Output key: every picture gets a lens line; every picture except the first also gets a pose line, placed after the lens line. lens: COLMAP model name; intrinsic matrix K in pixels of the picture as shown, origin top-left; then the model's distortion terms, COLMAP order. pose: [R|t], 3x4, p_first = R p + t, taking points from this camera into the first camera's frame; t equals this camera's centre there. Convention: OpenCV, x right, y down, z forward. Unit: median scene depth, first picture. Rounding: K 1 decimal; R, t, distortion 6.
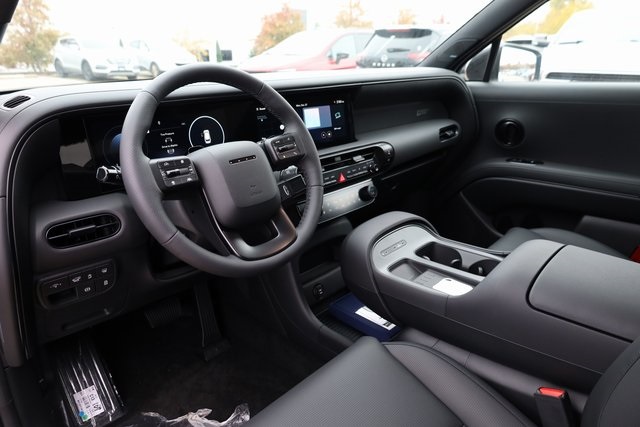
lens RADIAL K [[442.4, 0, 320.0], [0, 442.4, 213.5], [0, 0, 1]] dist [0.005258, 0.000883]
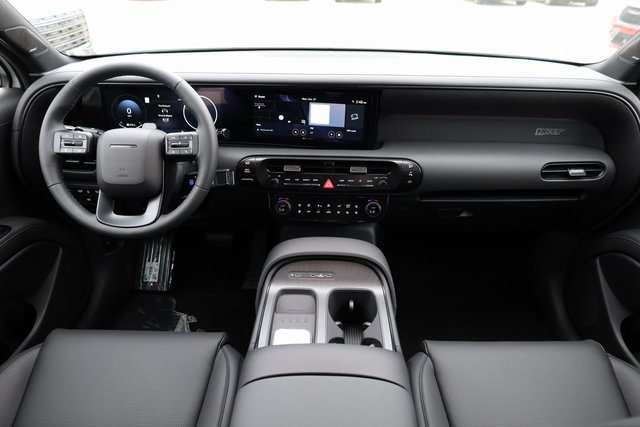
lens RADIAL K [[442.4, 0, 320.0], [0, 442.4, 213.5], [0, 0, 1]] dist [0.005258, 0.000883]
pose [[0.669478, 0.377947, -0.639496, 0.660590], [-0.267945, 0.925799, 0.266647, -0.268091], [0.692823, -0.007165, 0.721072, 0.310040]]
